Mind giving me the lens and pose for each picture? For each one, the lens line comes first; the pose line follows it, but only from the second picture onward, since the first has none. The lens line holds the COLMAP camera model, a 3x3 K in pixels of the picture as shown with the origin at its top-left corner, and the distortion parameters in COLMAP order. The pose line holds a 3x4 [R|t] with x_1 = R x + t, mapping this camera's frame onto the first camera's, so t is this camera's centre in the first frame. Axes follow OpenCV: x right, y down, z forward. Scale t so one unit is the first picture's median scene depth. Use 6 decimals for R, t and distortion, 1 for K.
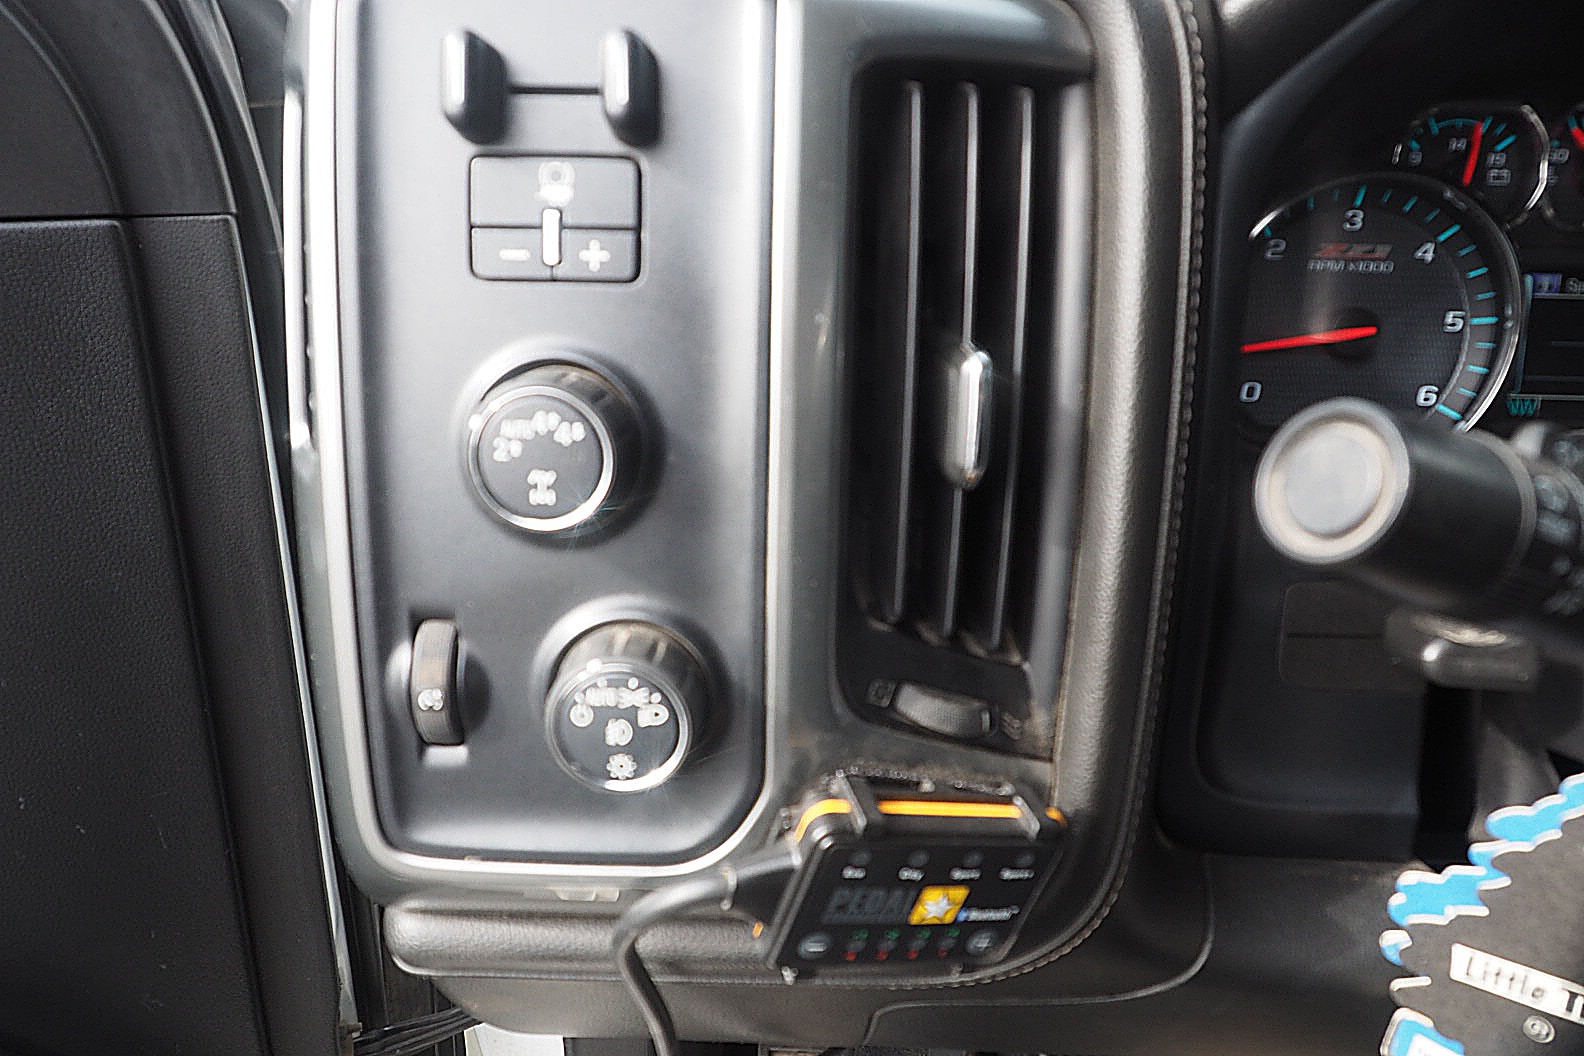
lens RADIAL K [[1122.5, 0, 785.9], [0, 1122.5, 531.4], [0, 0, 1]] dist [-0.027568, 0.005278]
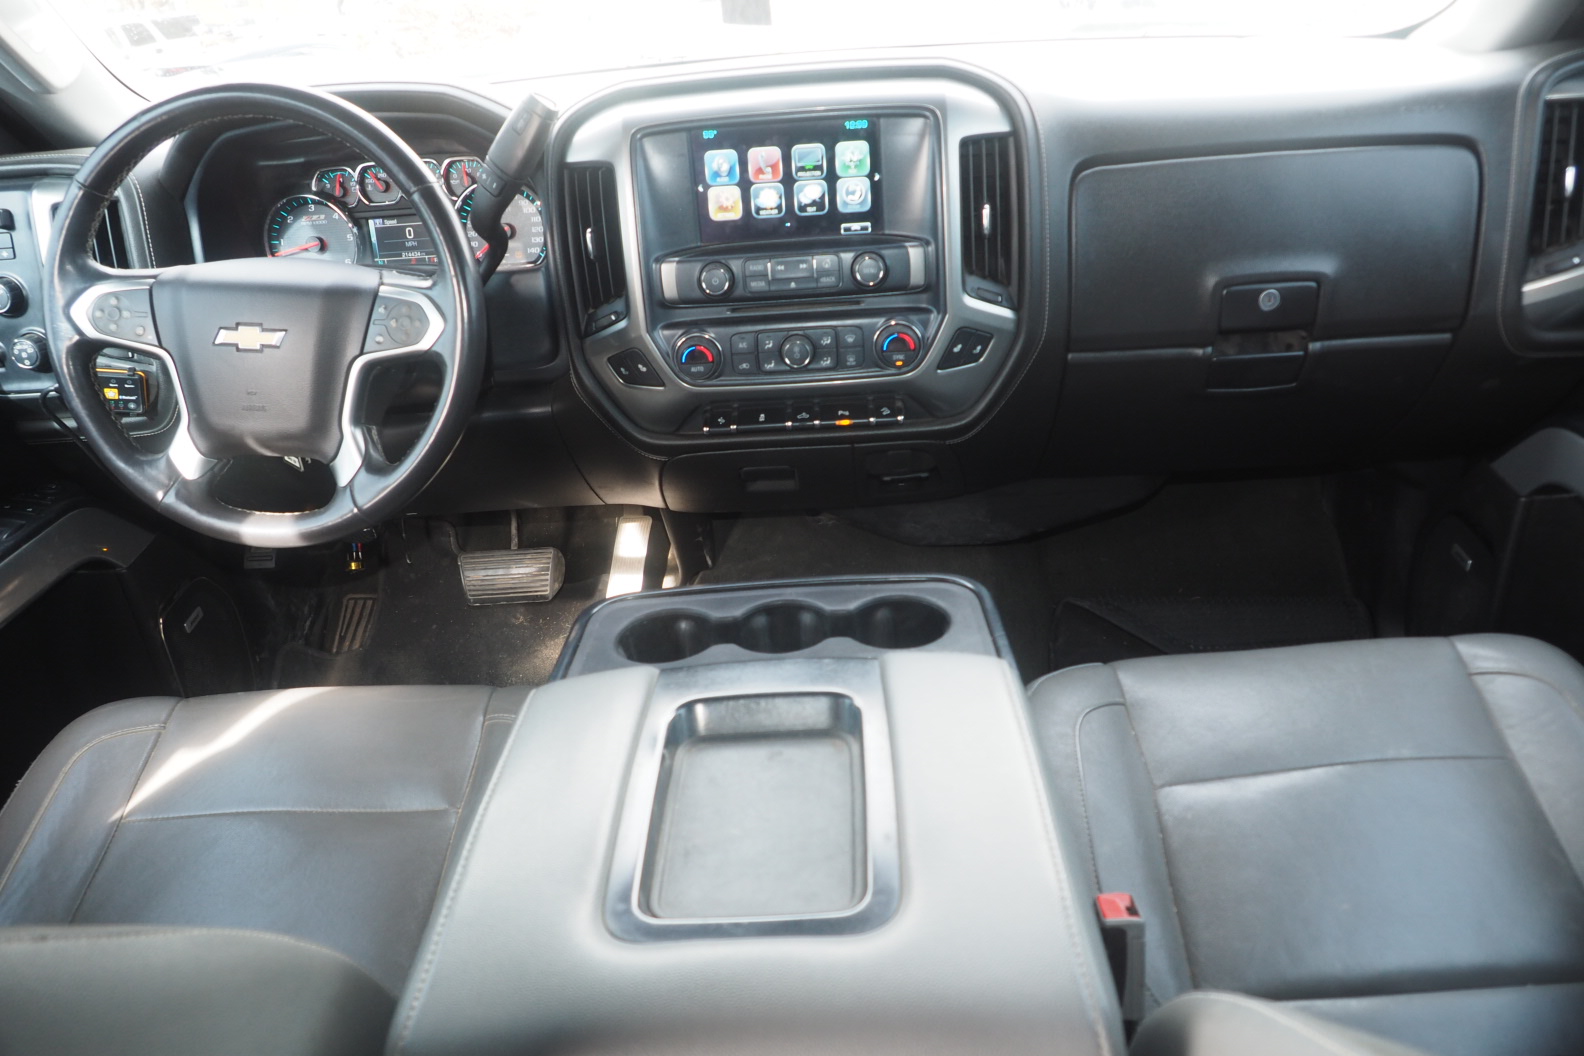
lens RADIAL K [[1122.5, 0, 786.2], [0, 1122.5, 528.7], [0, 0, 1]] dist [-0.027568, 0.005278]
pose [[0.996945, -0.074263, -0.024187, 2.843832], [0.076268, 0.992400, 0.096573, 0.638738], [0.016831, -0.098122, 0.995032, -3.362041]]
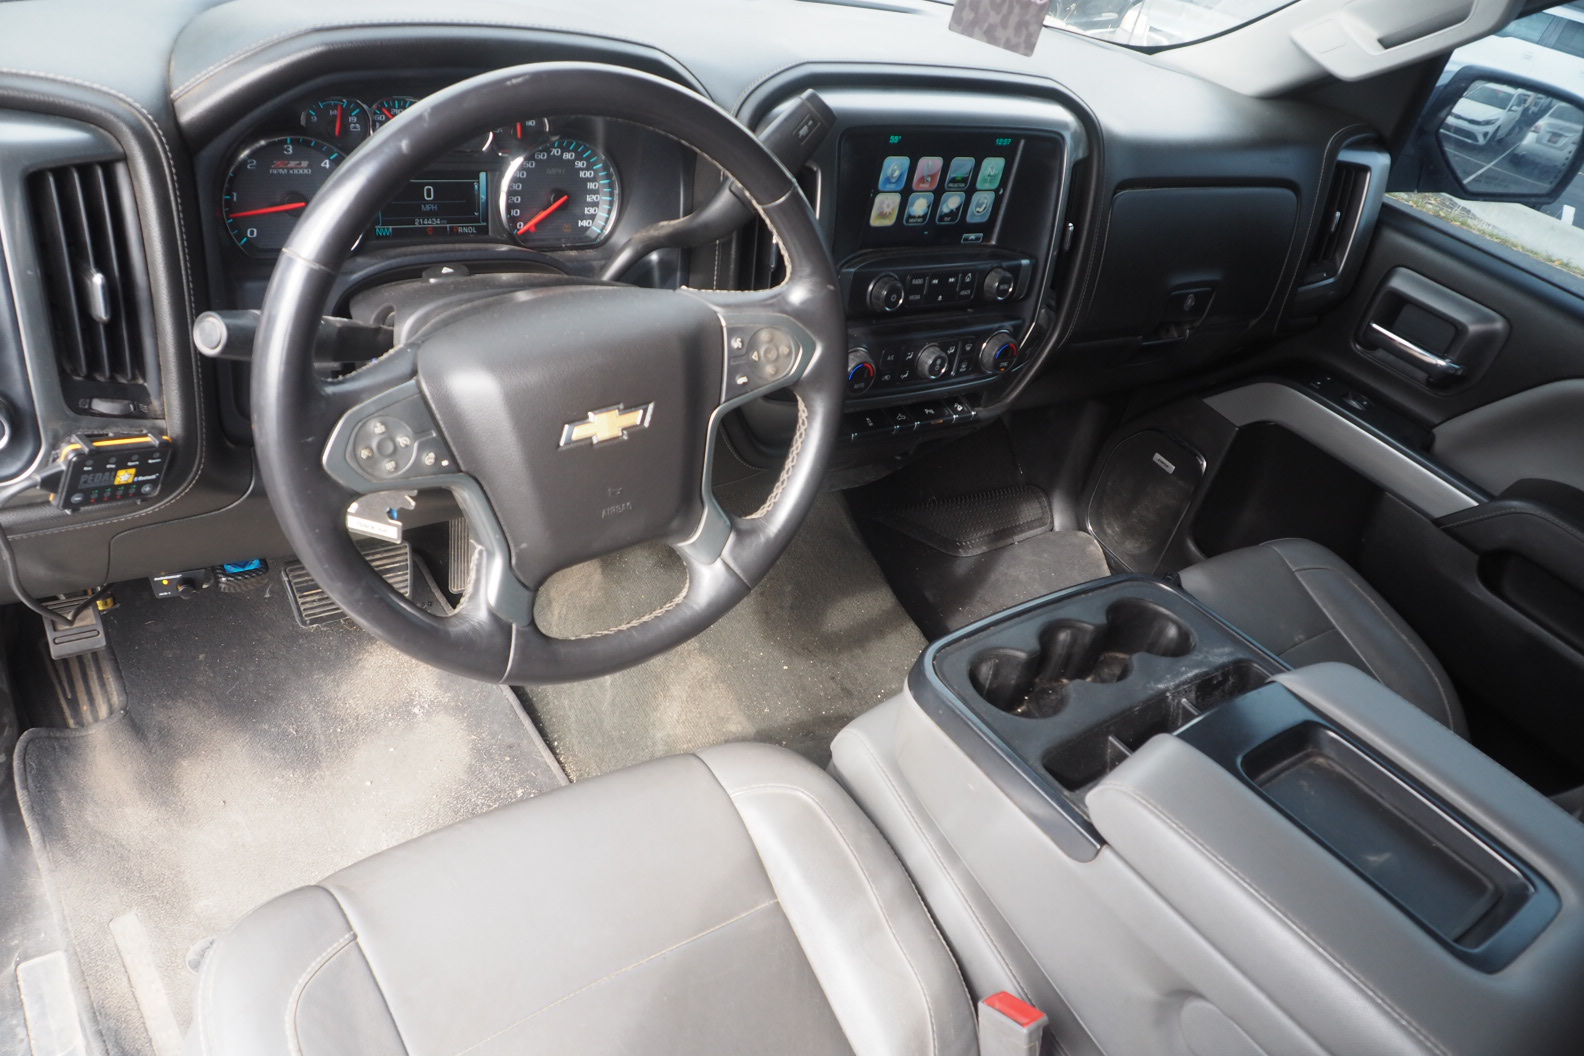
lens RADIAL K [[1122.5, 0, 804.9], [0, 1122.5, 527.3], [0, 0, 1]] dist [-0.027568, 0.005278]
pose [[0.775981, -0.212984, 0.593709, -0.213932], [0.024167, 0.950614, 0.309432, -0.349577], [-0.630293, -0.225765, 0.742806, -2.095117]]
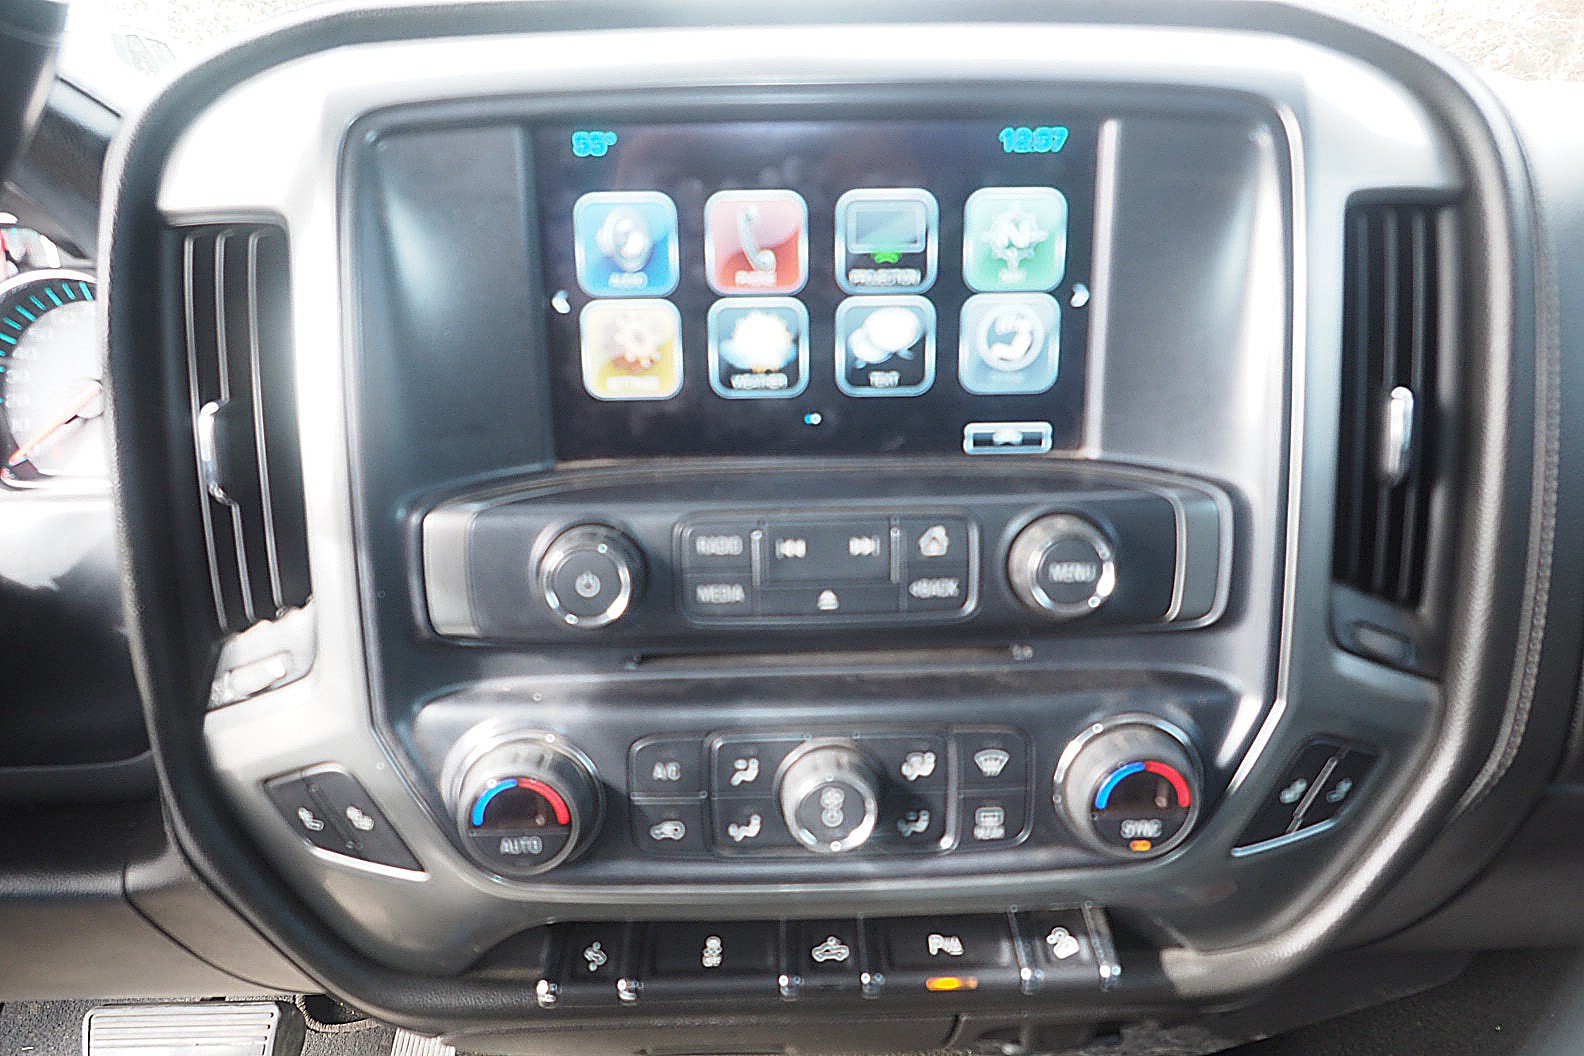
lens RADIAL K [[1122.5, 0, 783.9], [0, 1122.5, 517.6], [0, 0, 1]] dist [-0.027568, 0.005278]
pose [[0.997707, -0.038741, 0.055490, 2.709908], [0.042339, 0.996973, -0.065204, 0.129085], [-0.052796, 0.067404, 0.996328, -0.482210]]
